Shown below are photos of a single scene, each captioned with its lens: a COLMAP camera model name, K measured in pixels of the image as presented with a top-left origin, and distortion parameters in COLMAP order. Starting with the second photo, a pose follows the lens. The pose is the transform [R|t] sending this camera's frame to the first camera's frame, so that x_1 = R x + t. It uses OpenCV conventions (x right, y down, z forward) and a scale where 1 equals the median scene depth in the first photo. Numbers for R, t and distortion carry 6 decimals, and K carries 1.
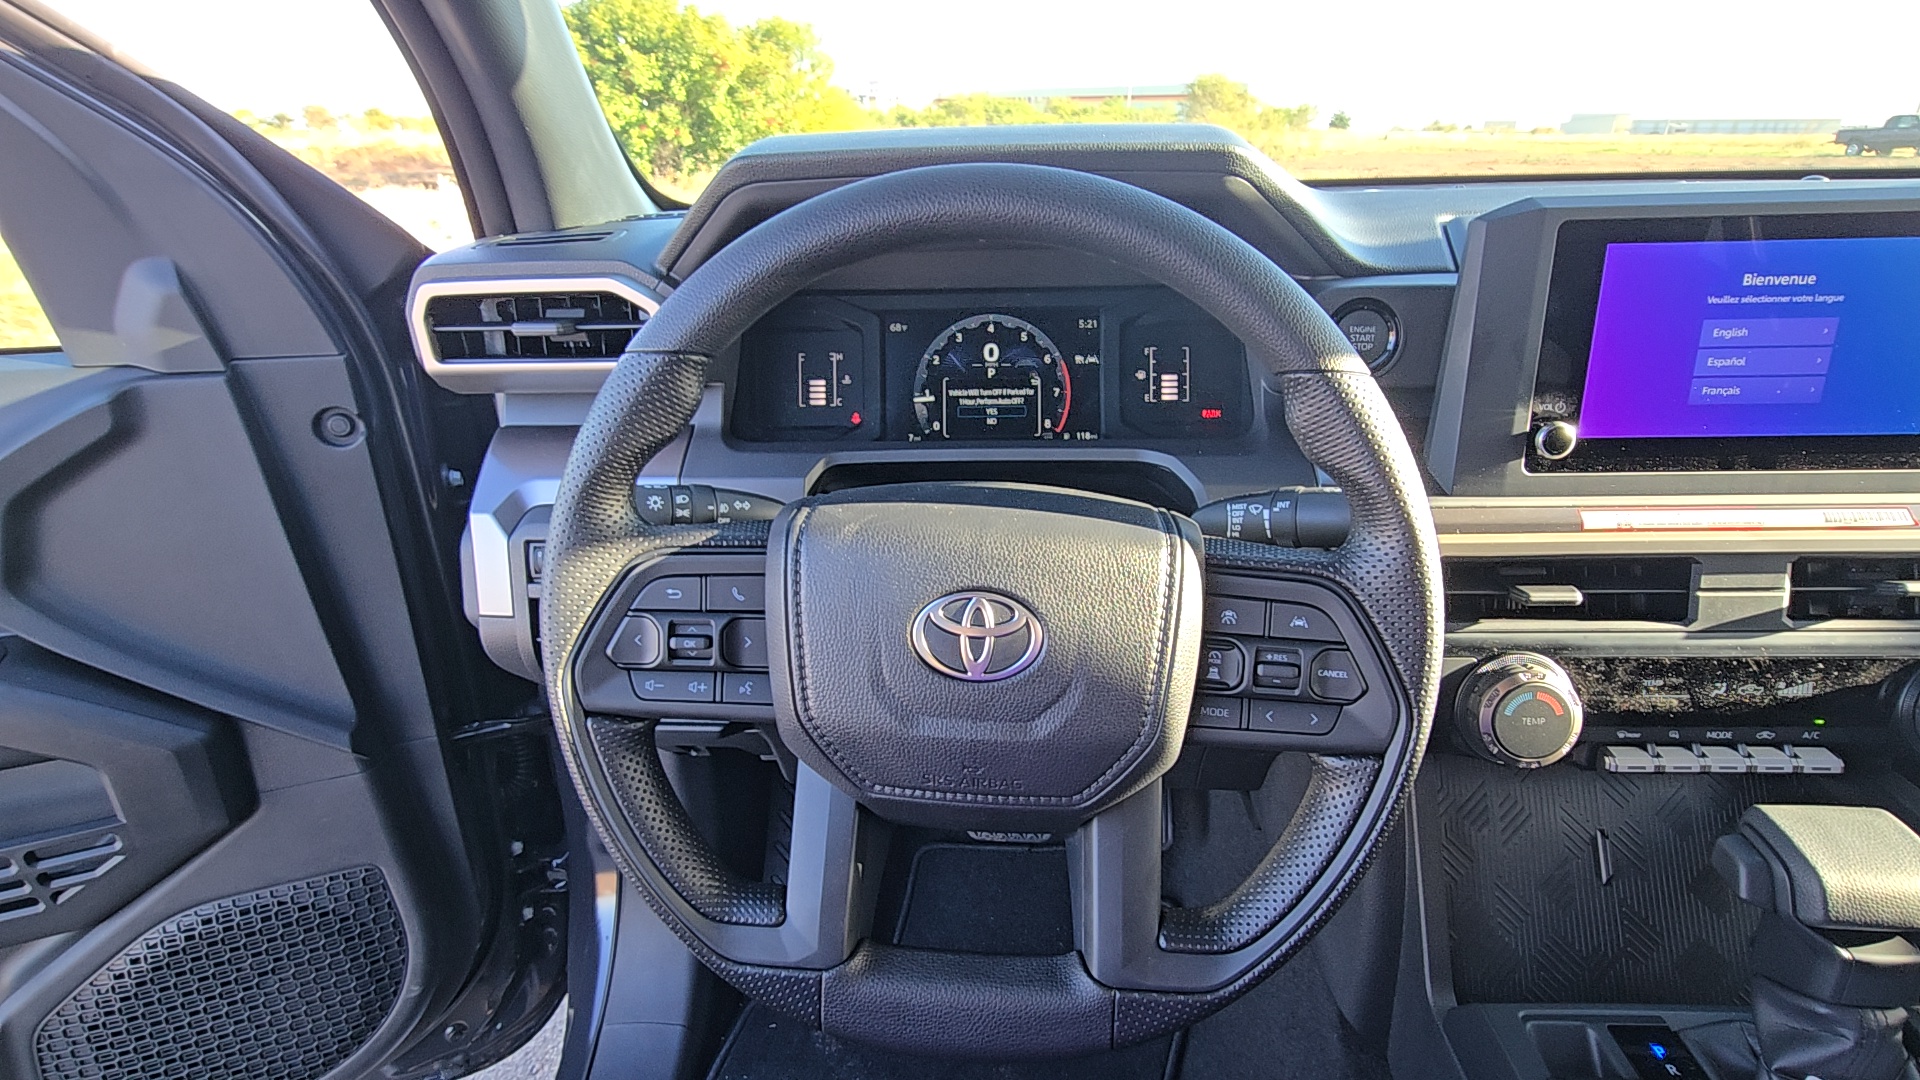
lens RADIAL K [[976.8, 0, 971.8], [0, 976.8, 542.3], [0, 0, 1]] dist [-0.000343, 0.000421]
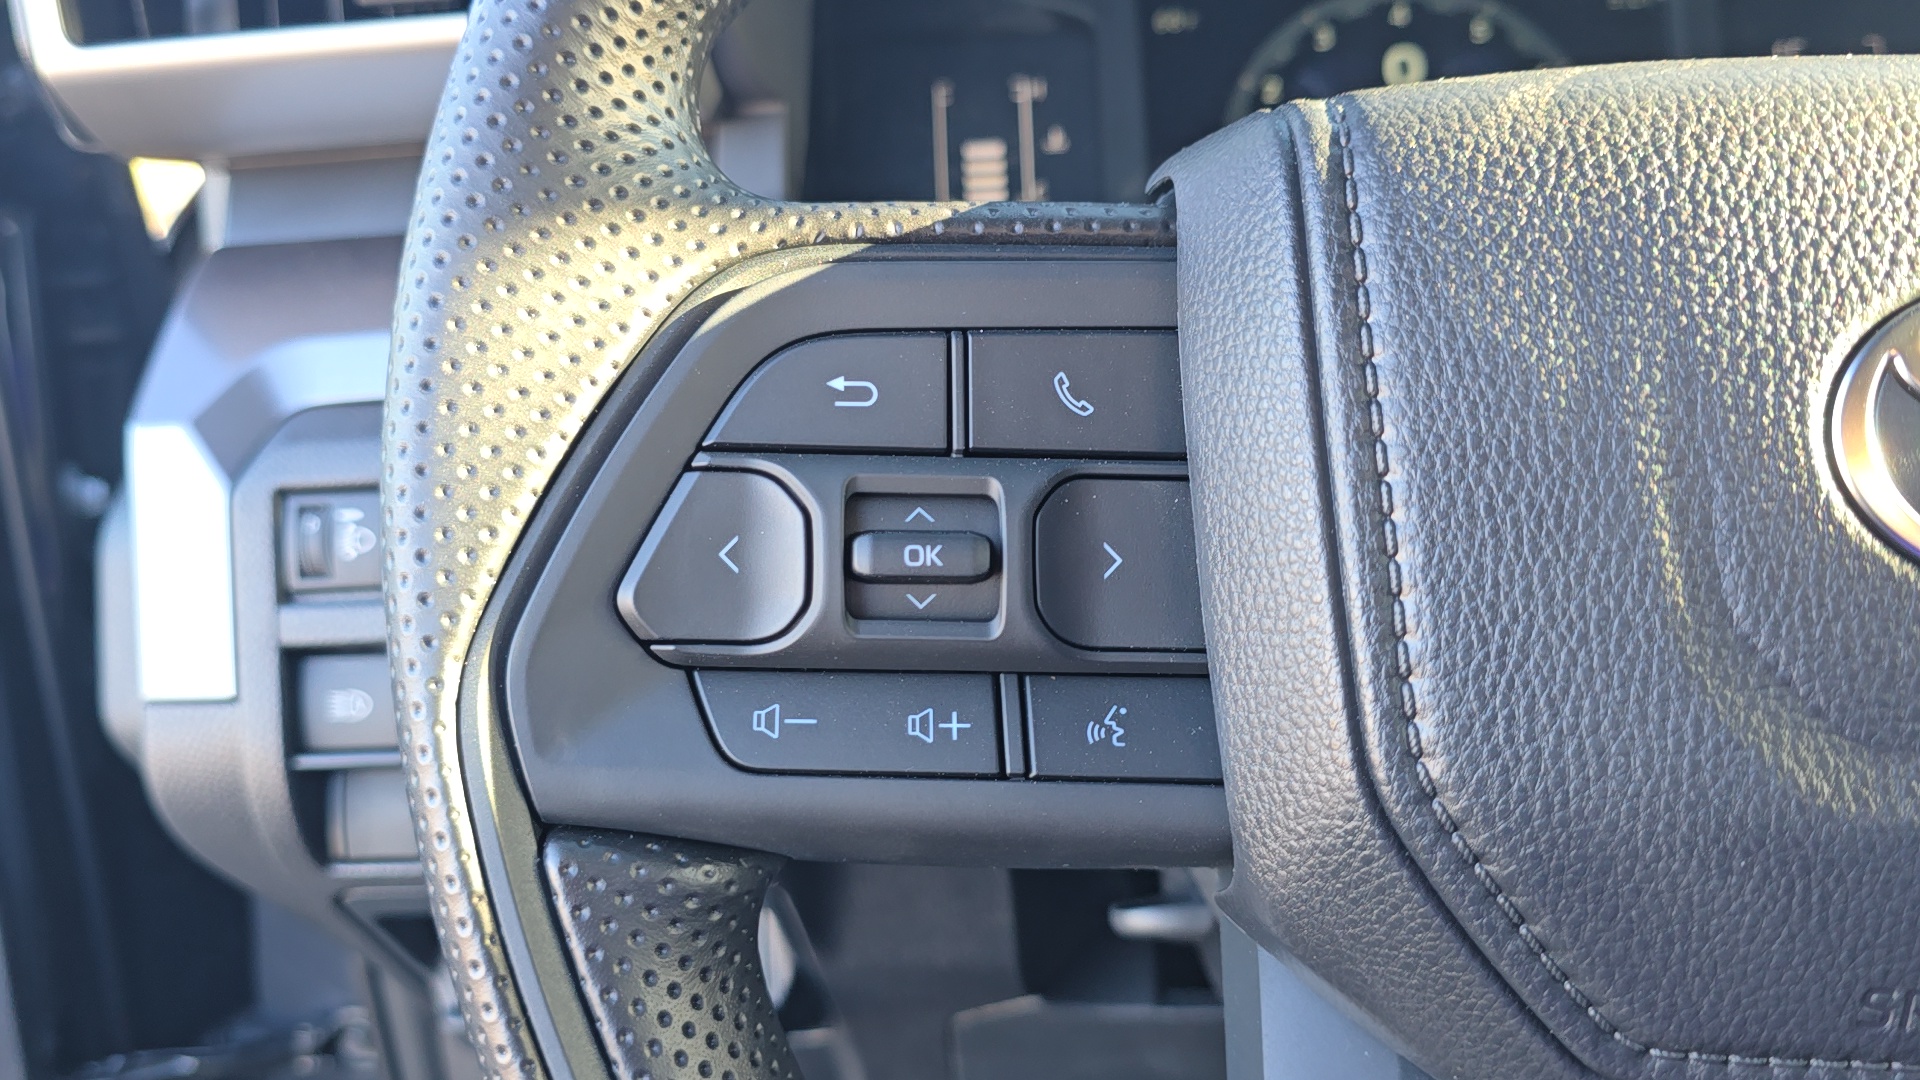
lens RADIAL K [[1633.5, 0, 980.8], [0, 1633.5, 576.8], [0, 0, 1]] dist [0.001954, -0.005598]
pose [[0.999584, -0.025854, 0.012770, -0.233179], [0.027321, 0.990792, -0.132611, 0.143385], [-0.009224, 0.132905, 0.991086, 0.454020]]
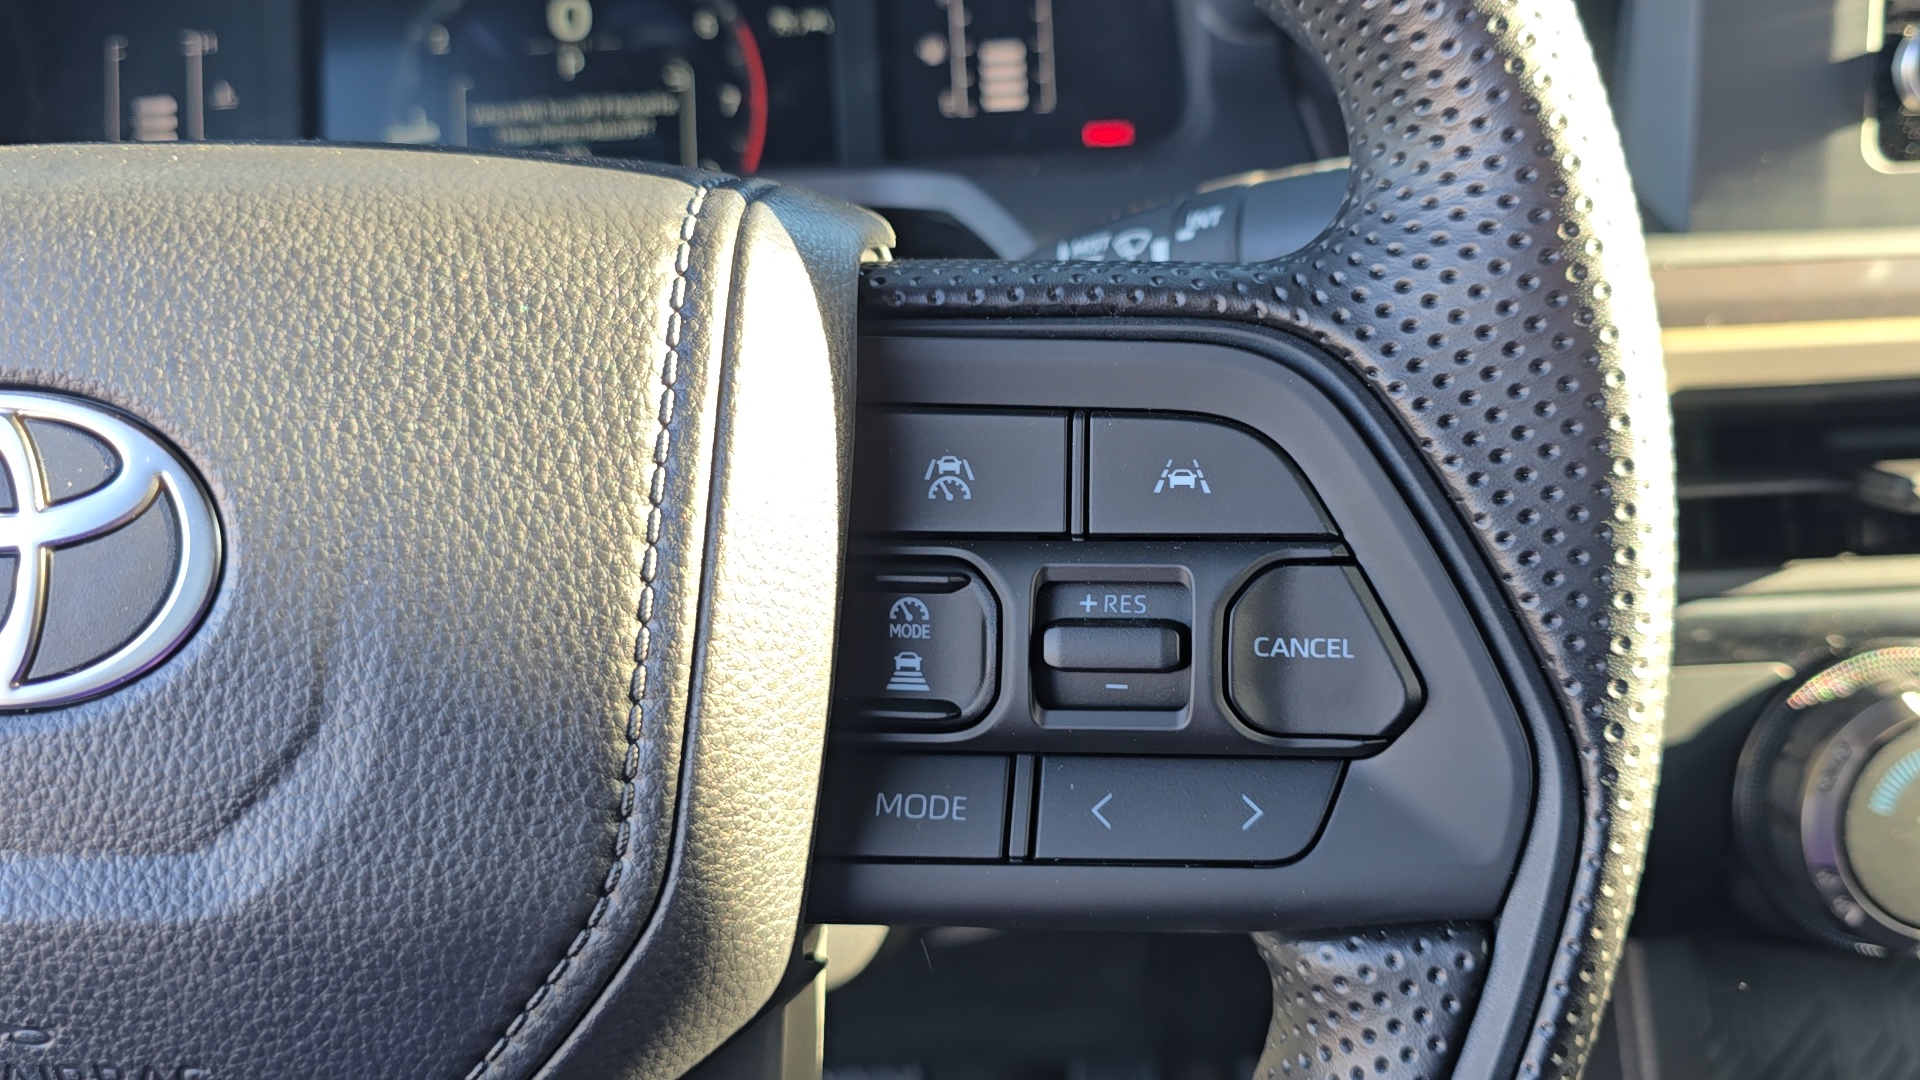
lens RADIAL K [[1687.7, 0, 963.8], [0, 1687.7, 568.2], [0, 0, 1]] dist [-0.030024, -0.028387]
pose [[0.998745, -0.041097, 0.028609, 0.206442], [0.042535, 0.997762, -0.051585, 0.106579], [-0.026425, 0.052737, 0.998259, 0.408049]]
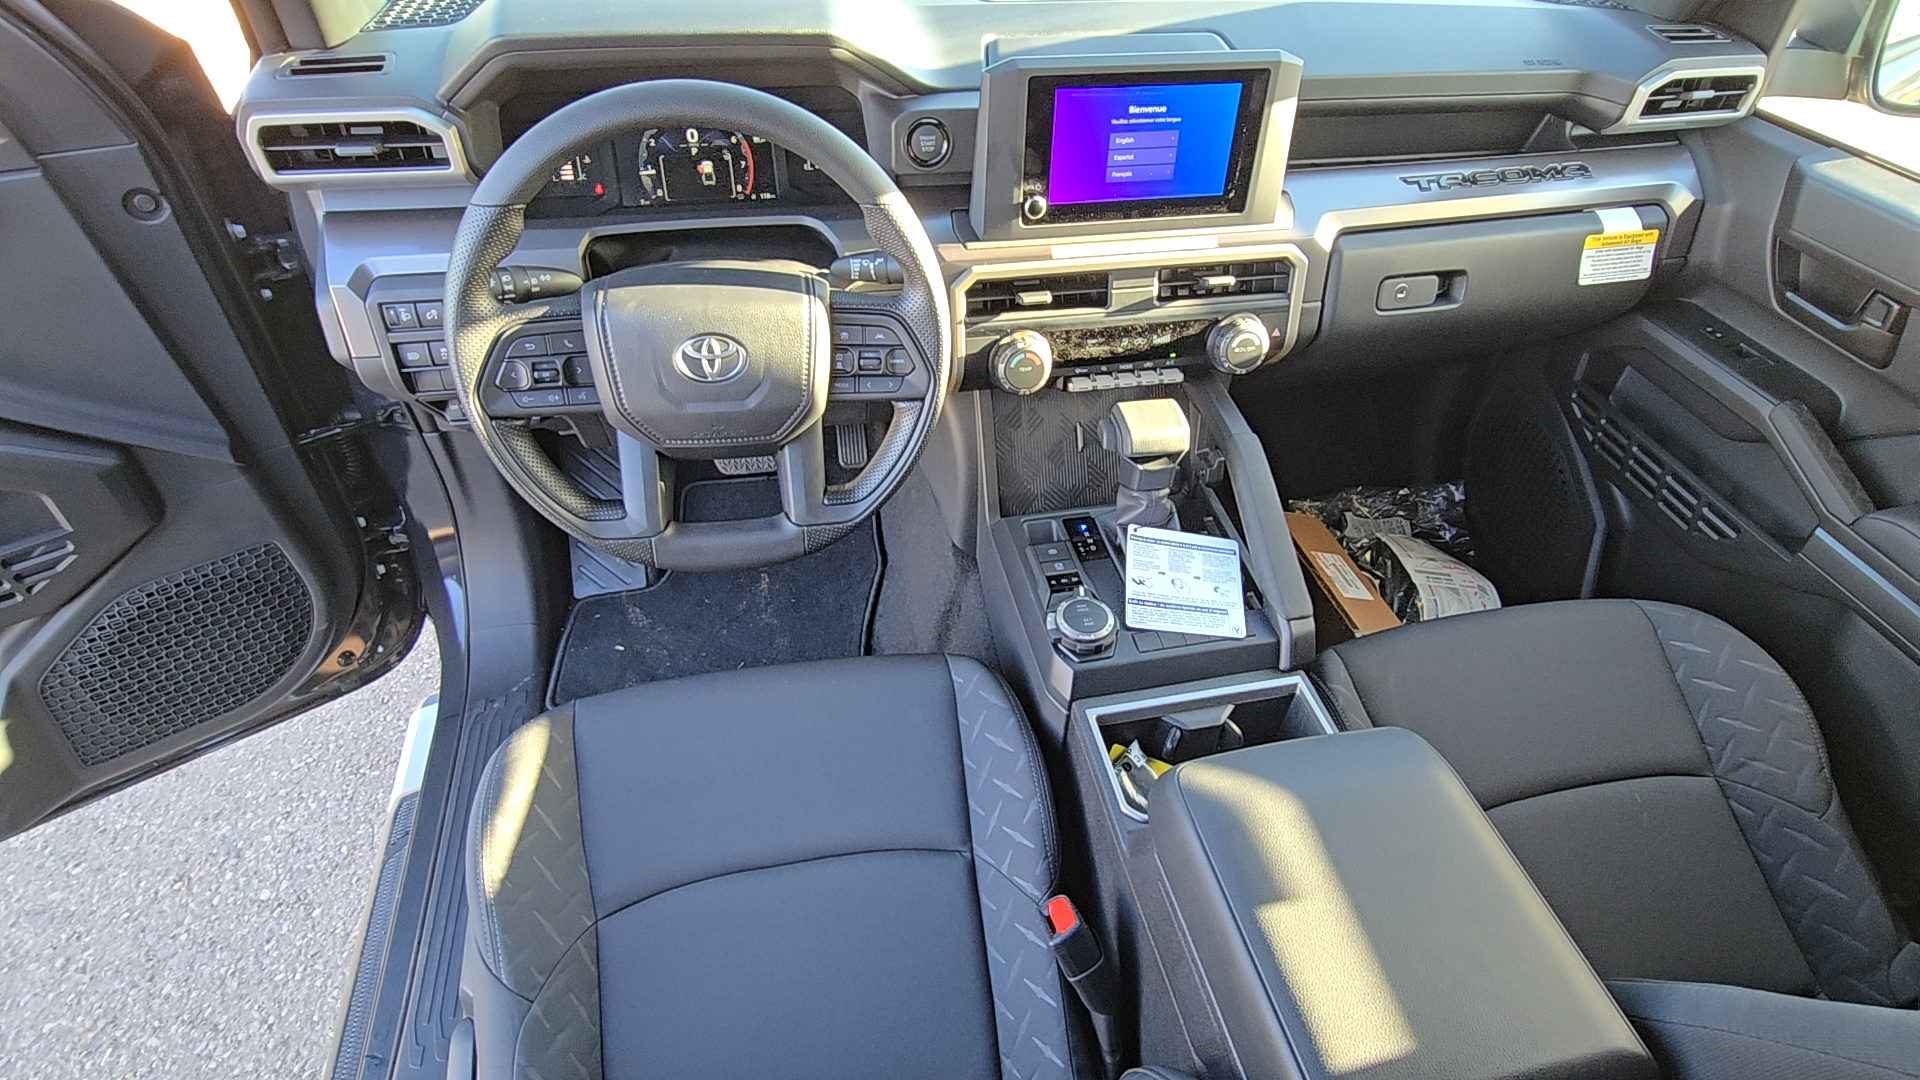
lens RADIAL K [[976.8, 0, 964.8], [0, 976.8, 542.7], [0, 0, 1]] dist [-0.000343, 0.000421]
pose [[0.964486, -0.130730, 0.229513, -0.001314], [0.041019, 0.932518, 0.358787, -0.181946], [-0.260929, -0.336630, 0.904763, -0.763848]]
